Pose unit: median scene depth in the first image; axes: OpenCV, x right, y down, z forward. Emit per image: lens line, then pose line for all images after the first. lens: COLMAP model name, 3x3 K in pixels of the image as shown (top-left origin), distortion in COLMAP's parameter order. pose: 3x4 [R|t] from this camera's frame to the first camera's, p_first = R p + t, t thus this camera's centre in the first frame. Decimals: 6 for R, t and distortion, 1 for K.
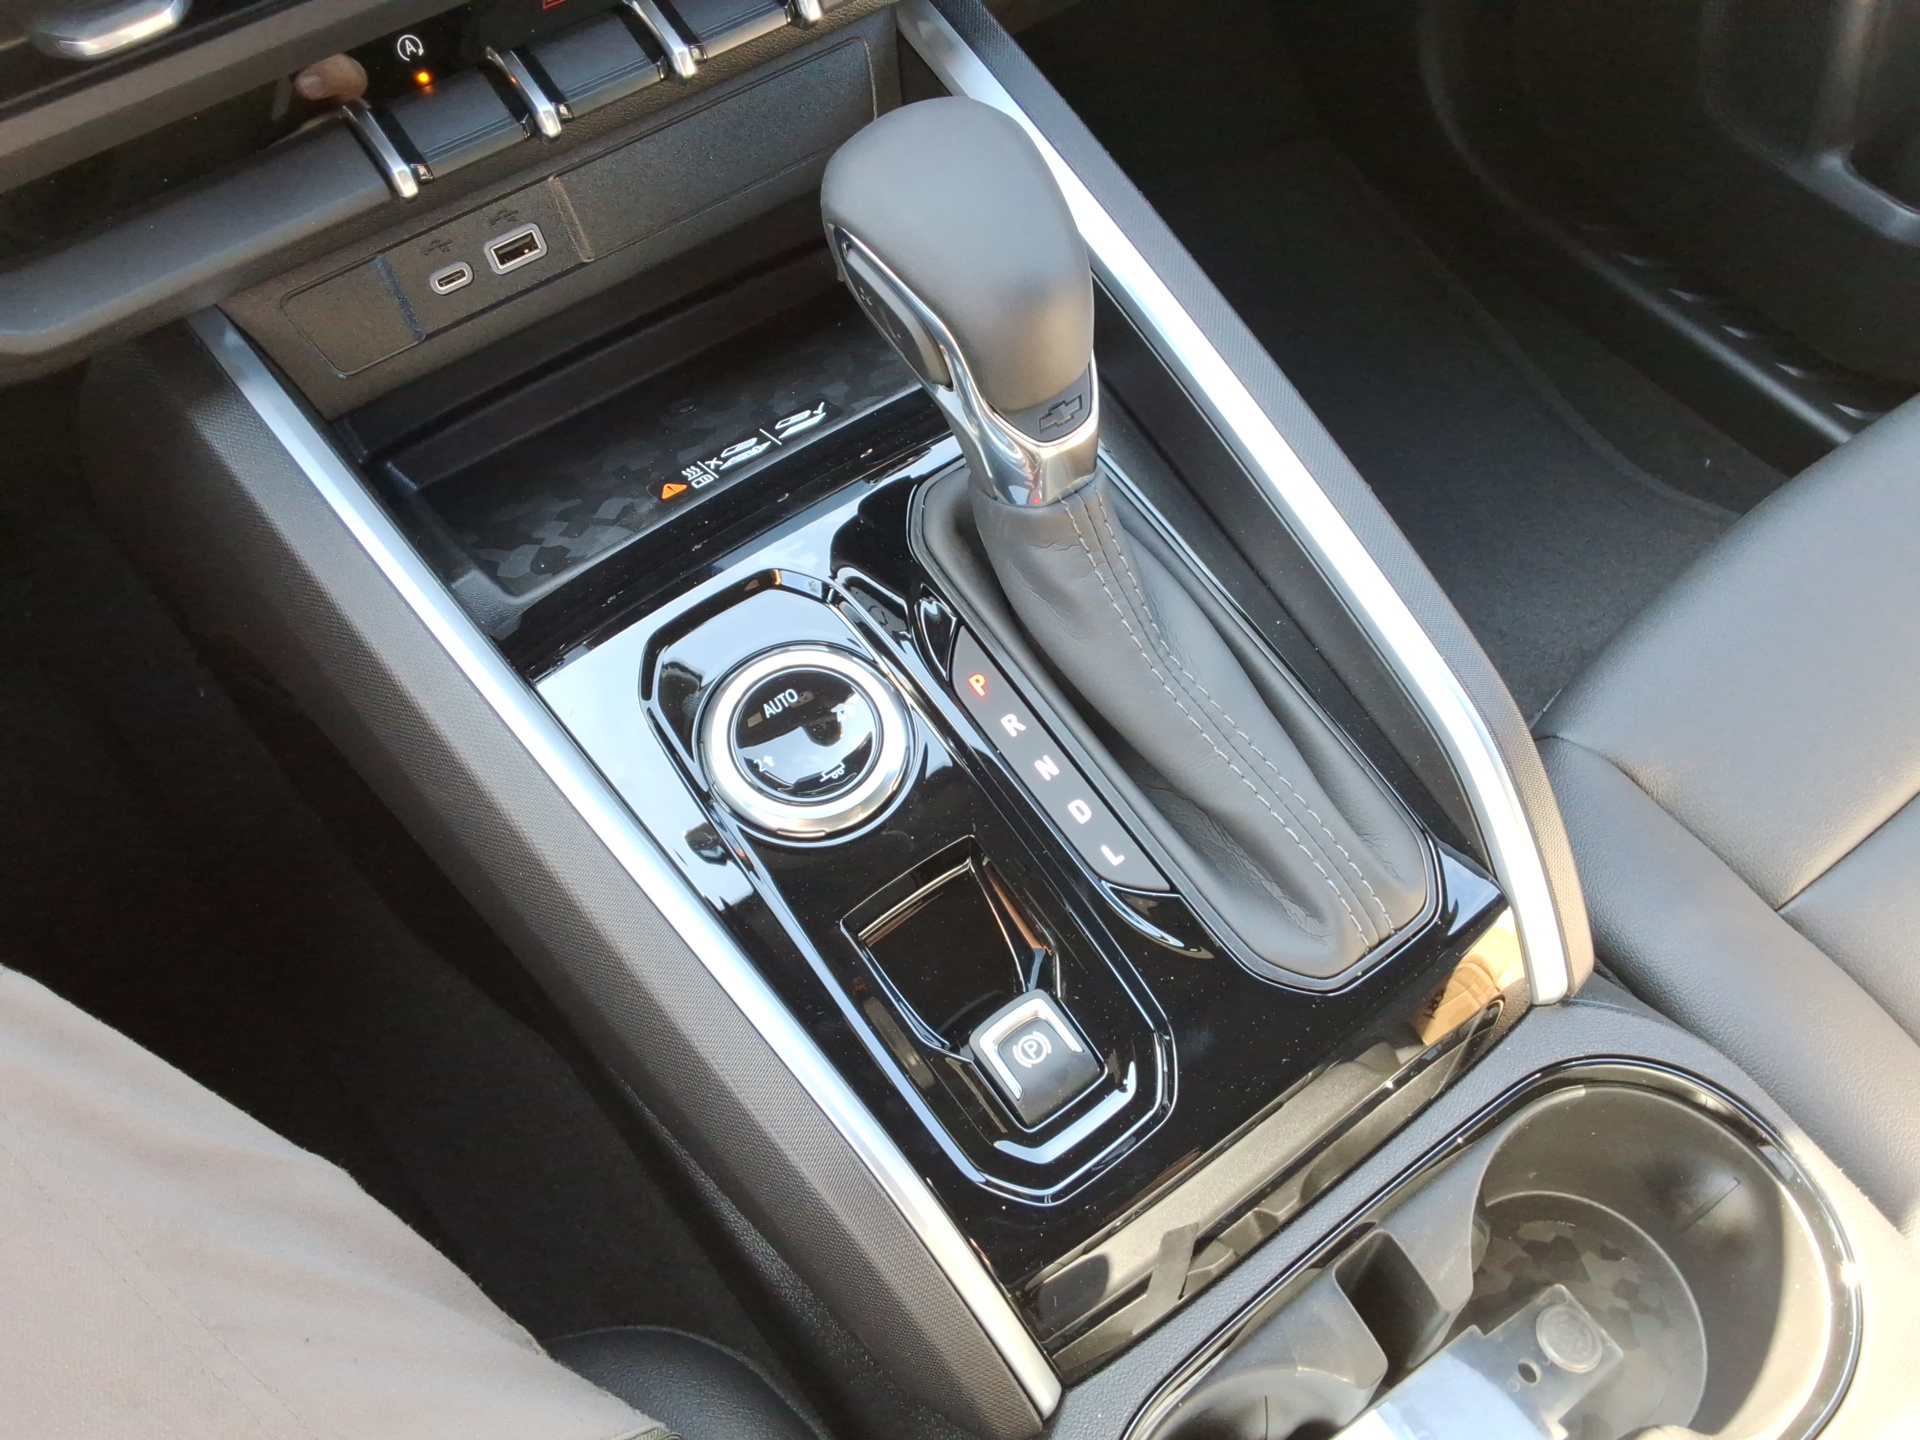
lens RADIAL K [[1559.7, 0, 1001.0], [0, 1559.7, 735.9], [0, 0, 1]] dist [0.098695, -0.156202]
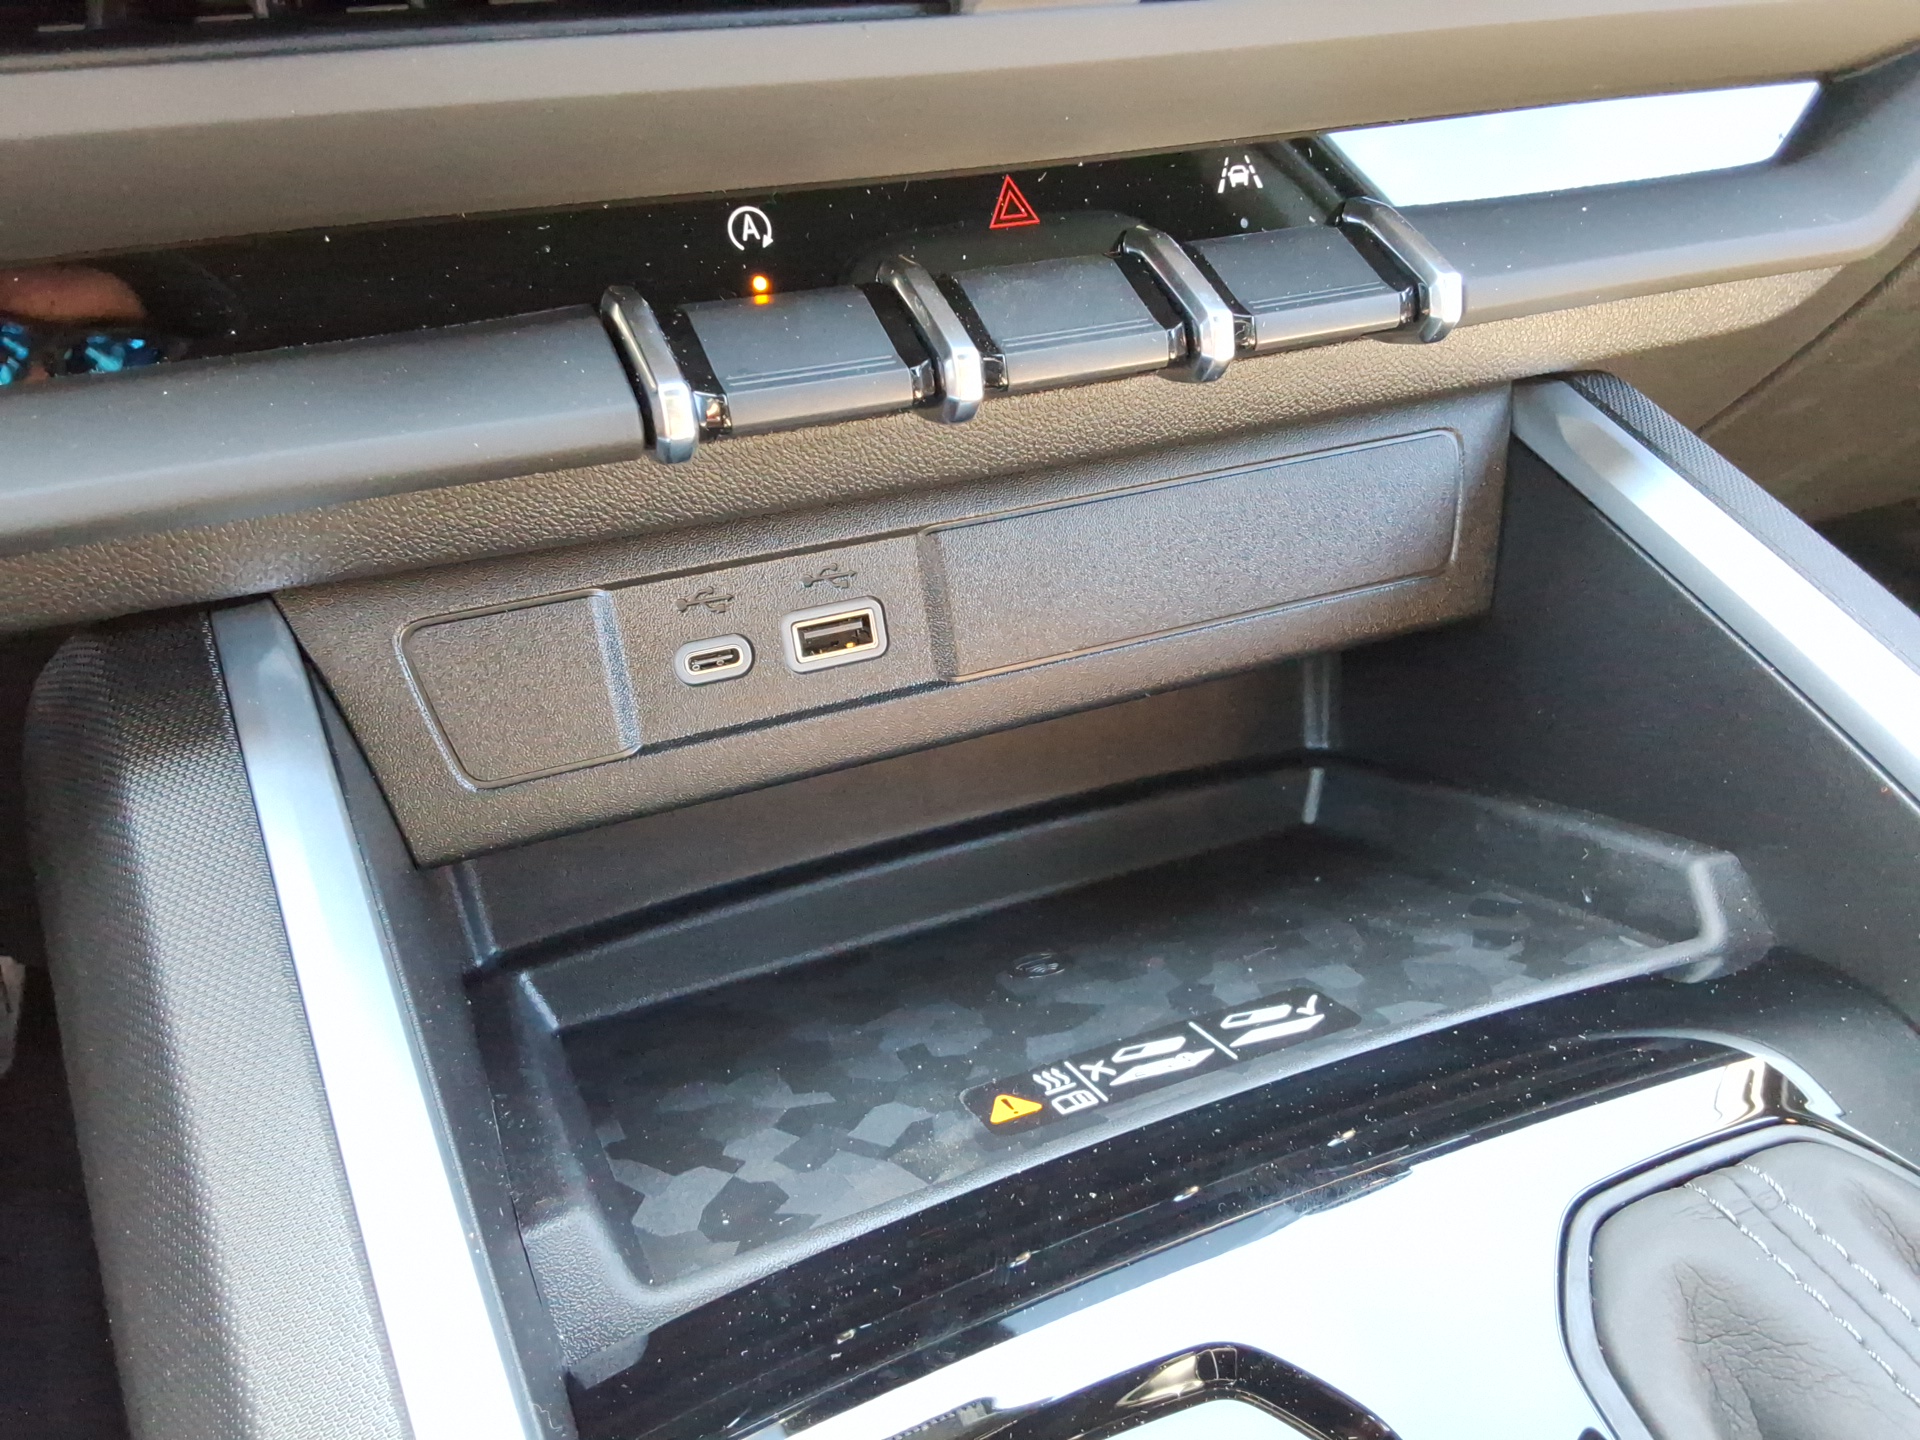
lens RADIAL K [[1559.7, 0, 966.0], [0, 1559.7, 725.5], [0, 0, 1]] dist [0.098695, -0.156202]
pose [[0.972849, 0.141065, -0.183481, -0.149577], [-0.203462, 0.899128, -0.387521, -0.070205], [0.110307, 0.414331, 0.903417, 0.498976]]
